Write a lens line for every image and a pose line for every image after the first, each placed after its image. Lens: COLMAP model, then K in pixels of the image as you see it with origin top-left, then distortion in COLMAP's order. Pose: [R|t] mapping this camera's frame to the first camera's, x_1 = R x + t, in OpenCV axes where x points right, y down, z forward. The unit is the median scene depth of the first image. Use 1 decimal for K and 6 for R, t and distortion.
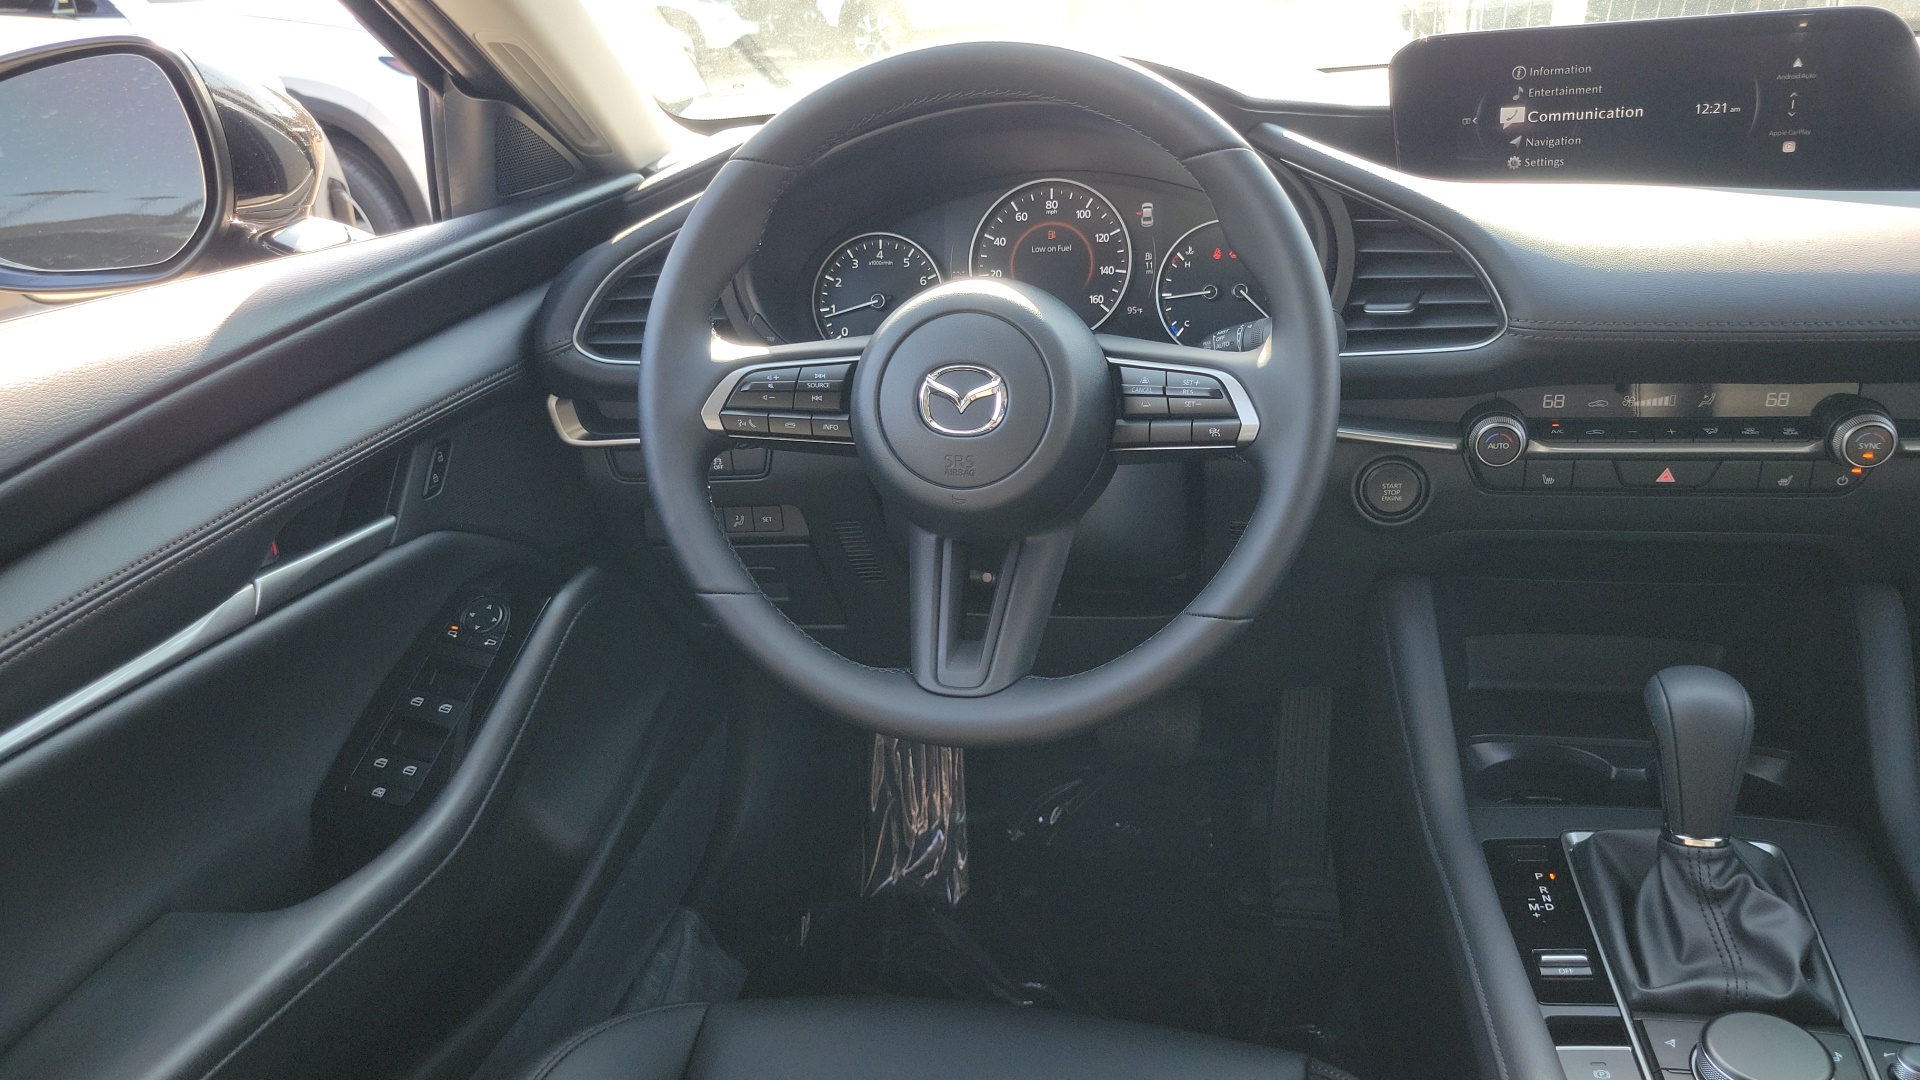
lens RADIAL K [[1449.6, 0, 961.2], [0, 1449.6, 543.8], [0, 0, 1]] dist [0.019337, -0.016343]
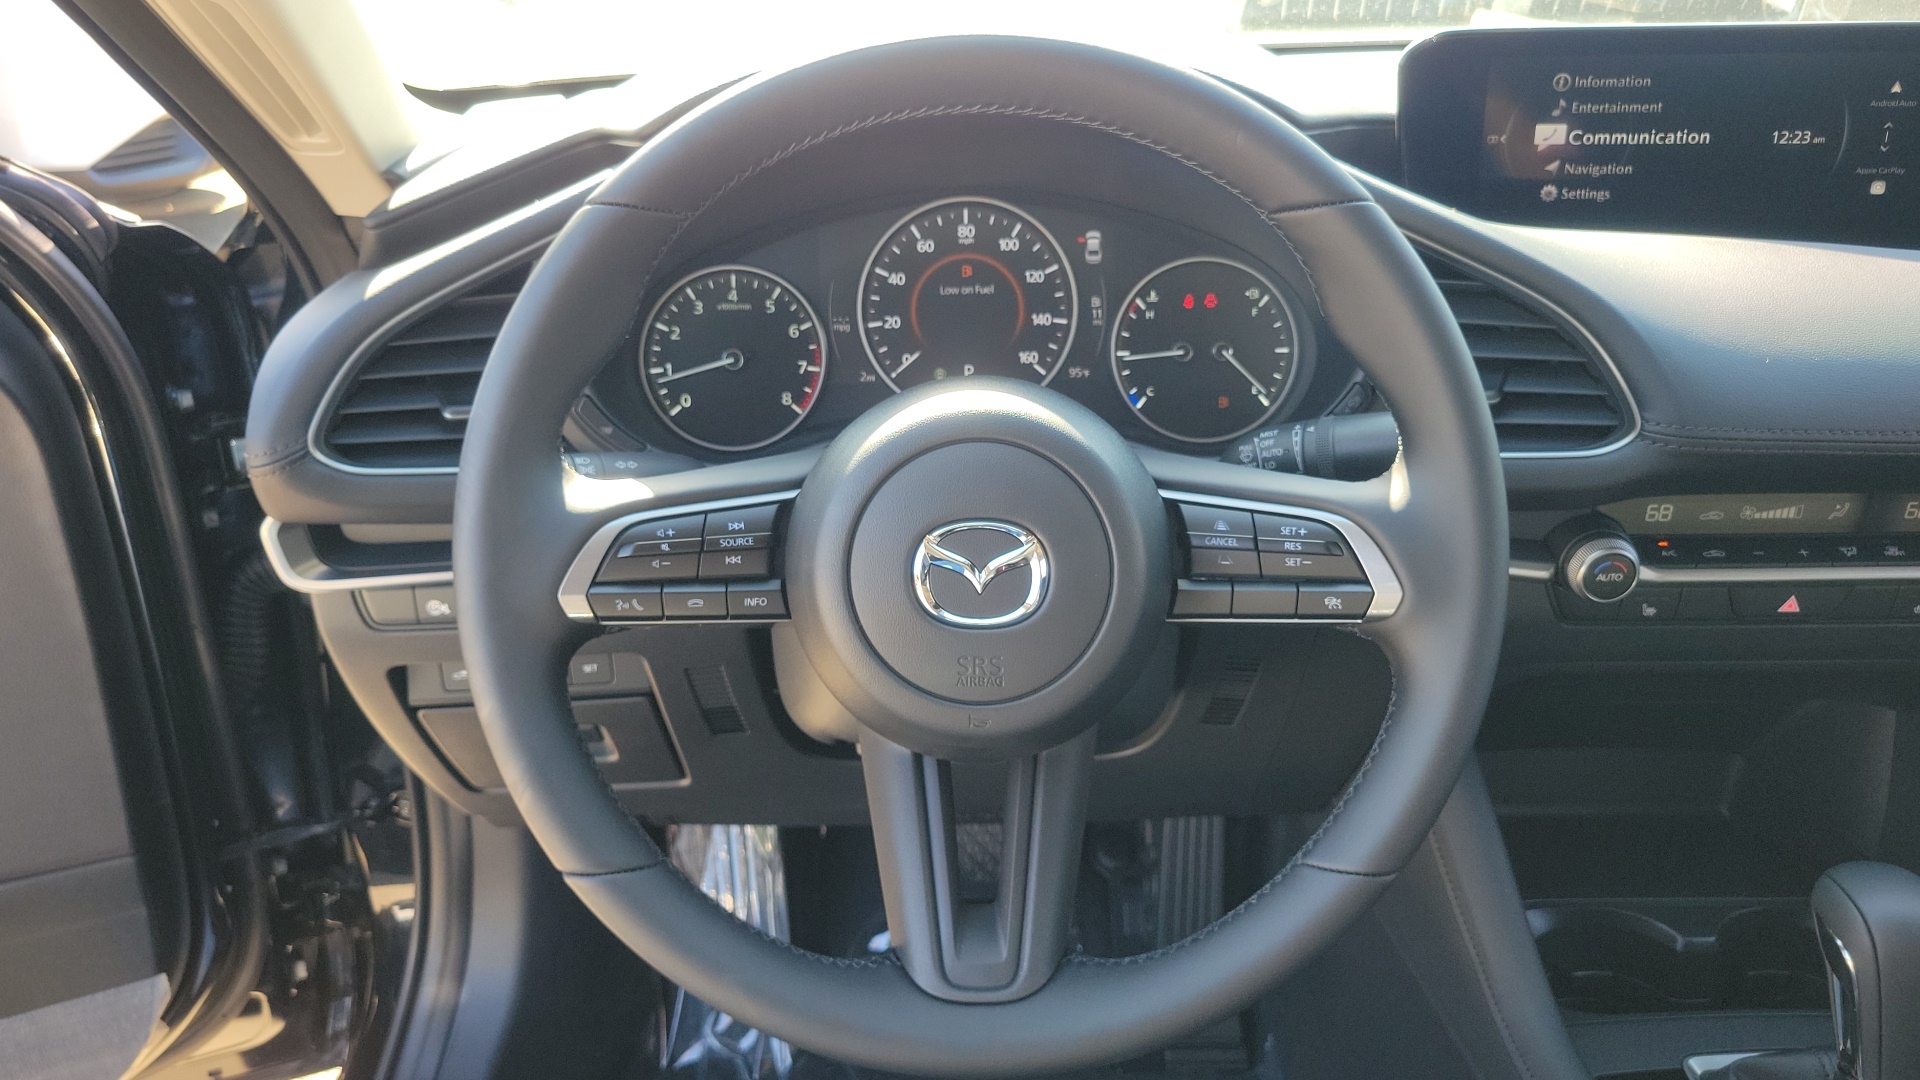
lens RADIAL K [[1449.6, 0, 958.4], [0, 1449.6, 543.3], [0, 0, 1]] dist [0.019337, -0.016343]
pose [[0.973938, -0.035885, 0.223959, -0.140929], [0.027186, 0.998756, 0.041810, -0.126693], [-0.225180, -0.034632, 0.973701, 0.322837]]
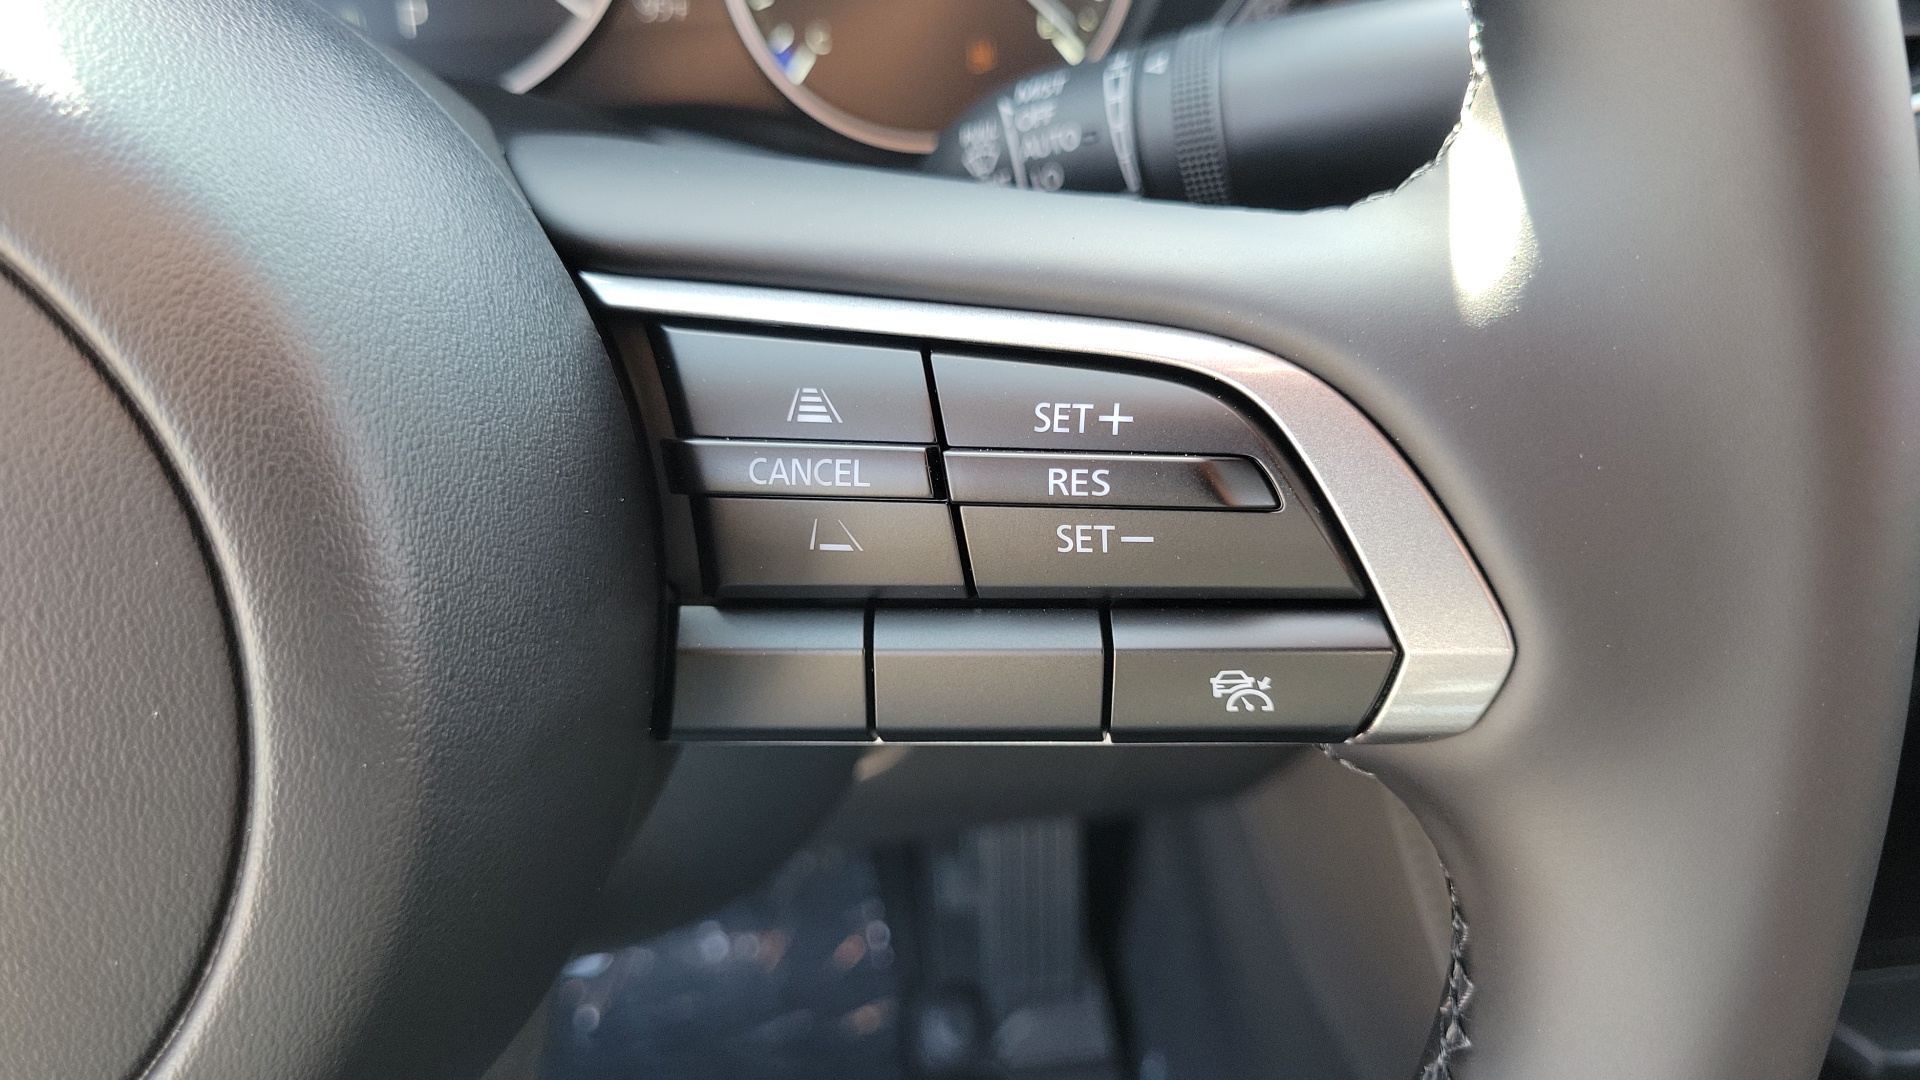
lens RADIAL K [[1515.5, 0, 956.2], [0, 1515.5, 532.0], [0, 0, 1]] dist [-0.001563, -0.000189]
pose [[0.948860, -0.129495, 0.287916, 0.079822], [0.076516, 0.979142, 0.188219, -0.121866], [-0.306284, -0.156563, 0.938977, 0.750289]]
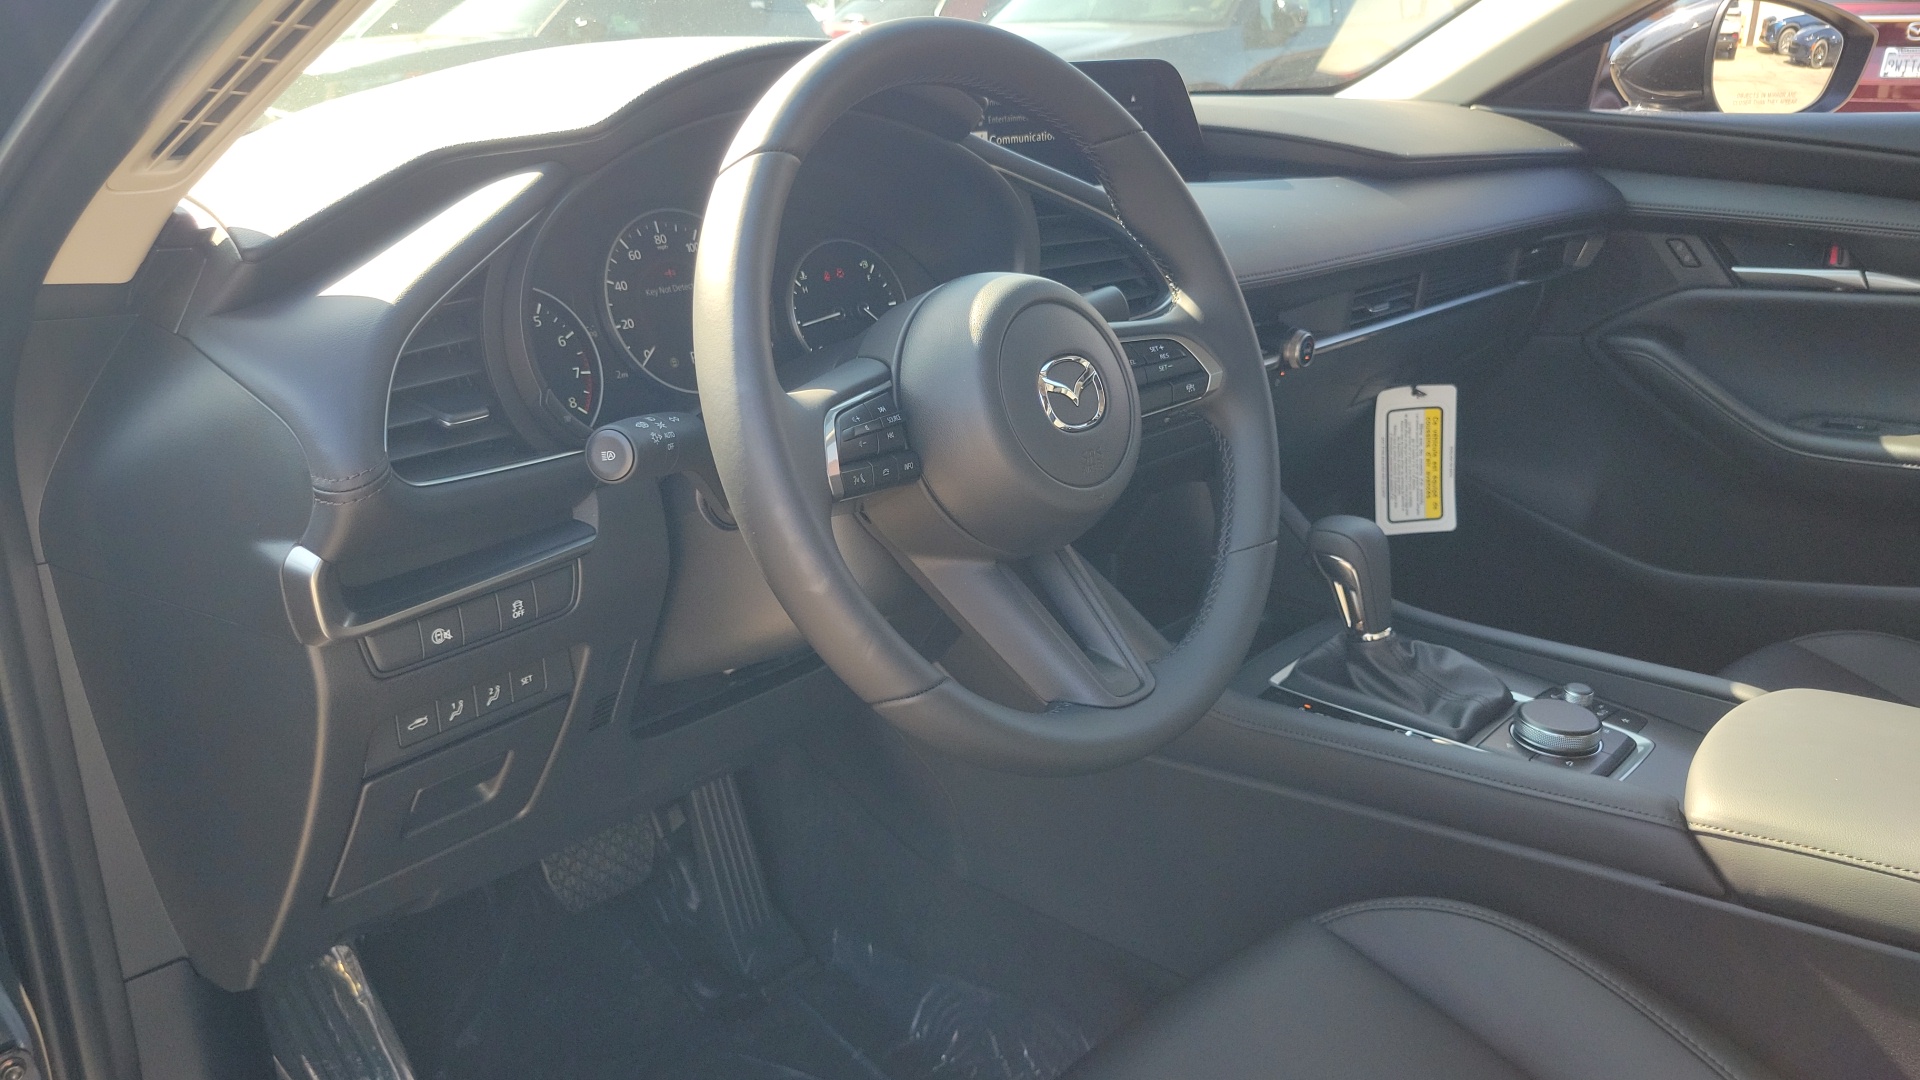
lens RADIAL K [[1449.6, 0, 943.8], [0, 1449.6, 536.3], [0, 0, 1]] dist [0.019337, -0.016343]
pose [[0.501042, -0.214205, 0.838495, -0.758297], [0.289340, 0.954592, 0.070968, -0.093000], [-0.815622, 0.207052, 0.540269, 0.522232]]
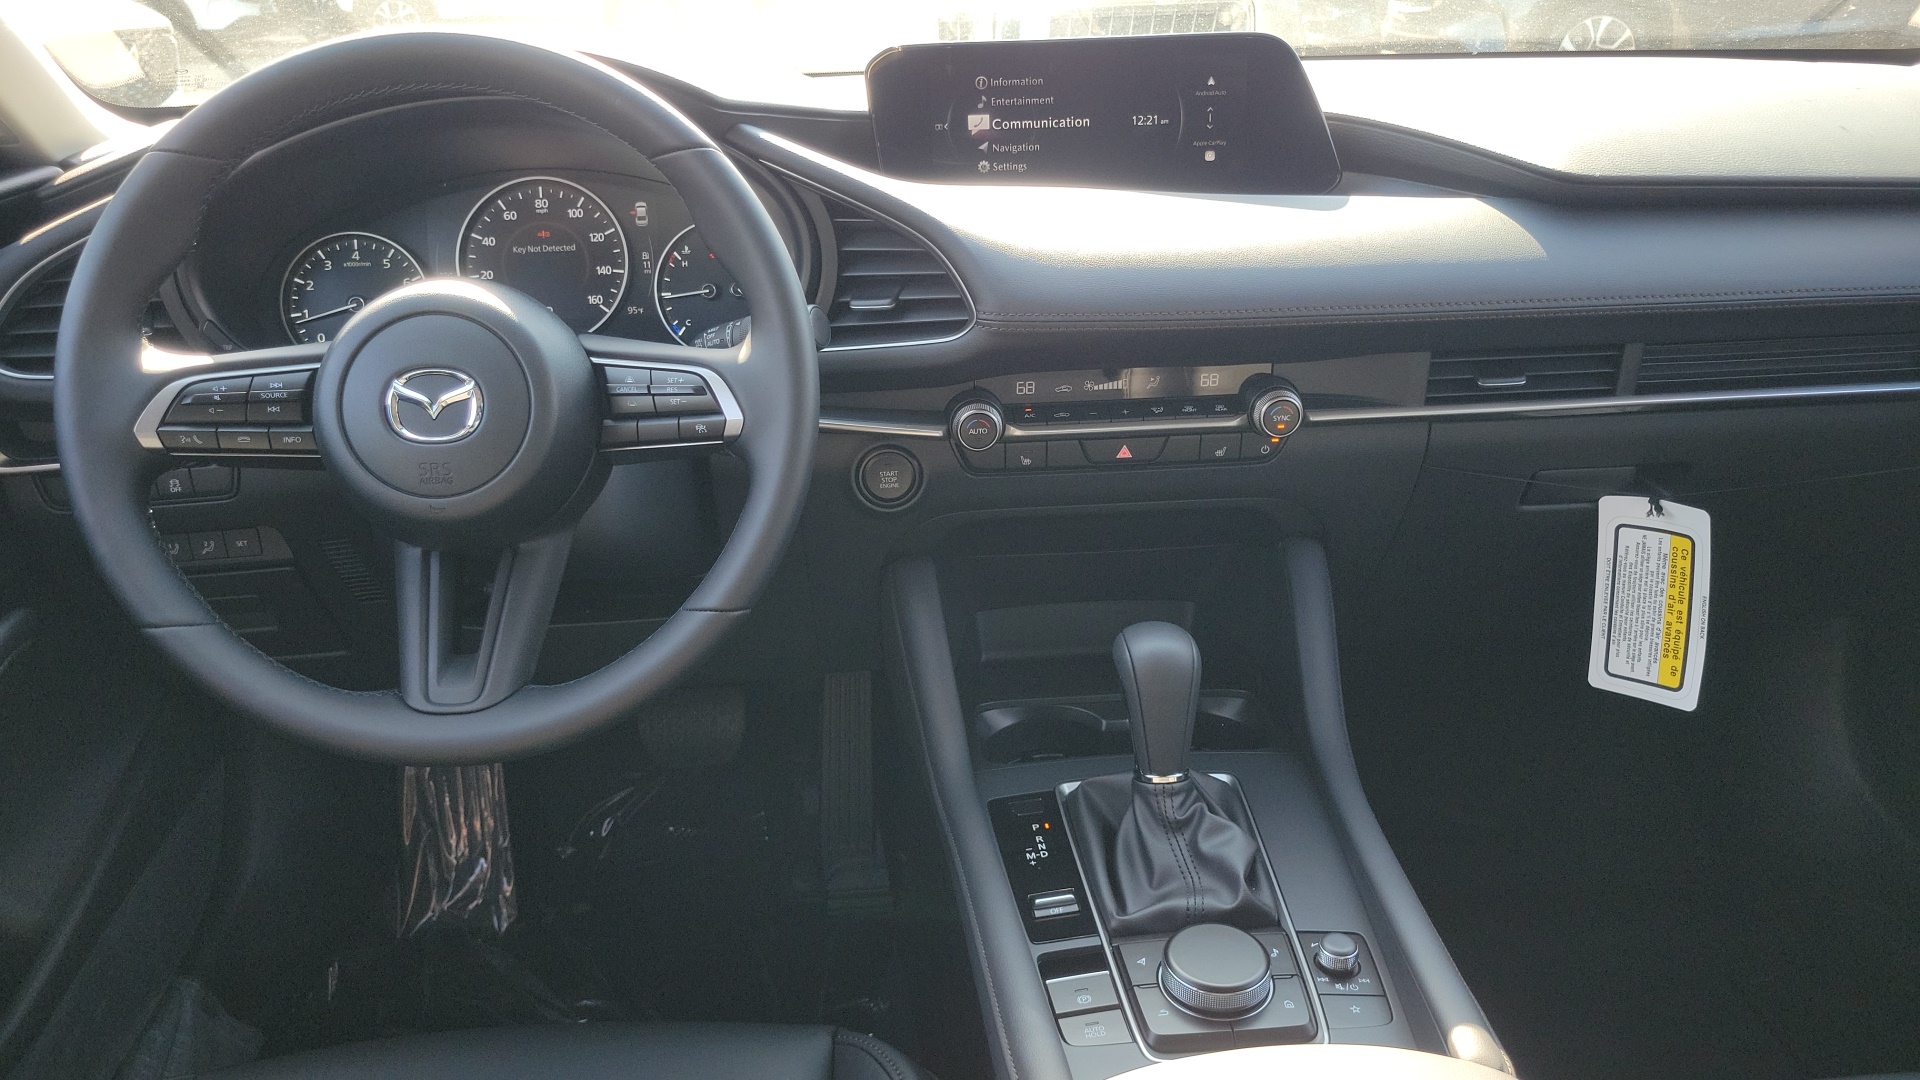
lens RADIAL K [[1449.6, 0, 965.6], [0, 1449.6, 544.1], [0, 0, 1]] dist [0.019337, -0.016343]
pose [[0.956487, -0.063296, 0.284825, 0.051822], [0.063461, 0.997947, 0.008661, 0.005741], [-0.284788, 0.009791, 0.958540, -0.019950]]
